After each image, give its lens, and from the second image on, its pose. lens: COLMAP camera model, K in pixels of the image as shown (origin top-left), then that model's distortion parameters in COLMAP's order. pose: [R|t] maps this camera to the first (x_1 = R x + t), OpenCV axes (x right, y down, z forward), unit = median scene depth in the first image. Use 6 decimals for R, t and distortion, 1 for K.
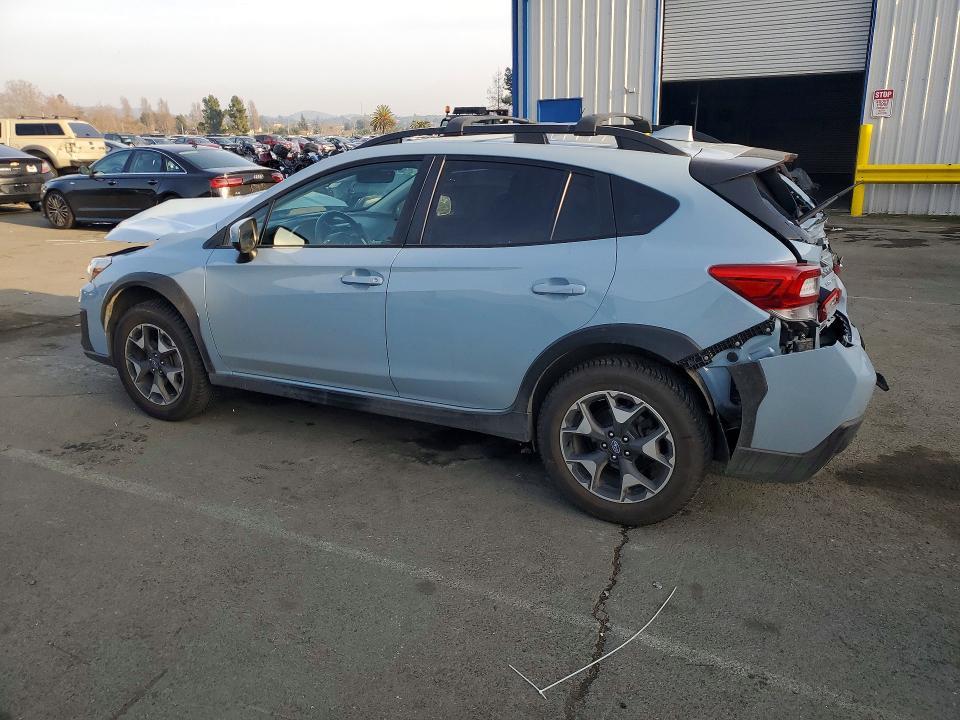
lens RADIAL K [[766.8, 0, 480.0], [0, 766.8, 360.0], [0, 0, 1]] dist [0.024946, -0.002434]
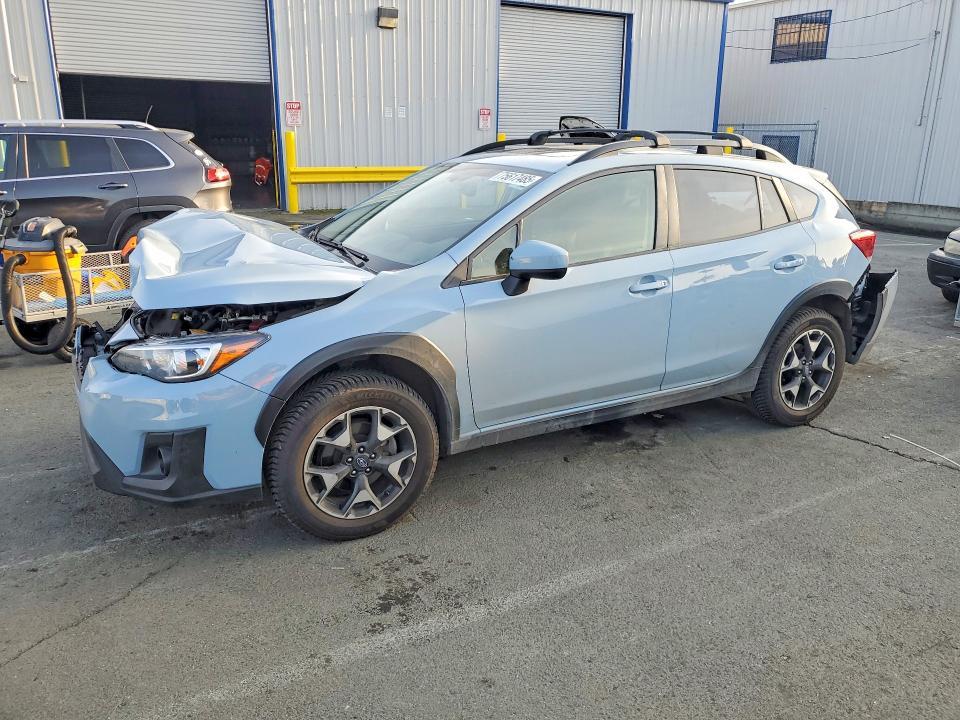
lens RADIAL K [[776.1, 0, 480.0], [0, 776.1, 360.0], [0, 0, 1]] dist [0.007530, 0.005247]
pose [[0.510381, -0.216263, 0.832311, -1.011280], [0.217406, 0.968870, 0.118430, -0.157565], [-0.832013, 0.120505, 0.541510, 0.549661]]
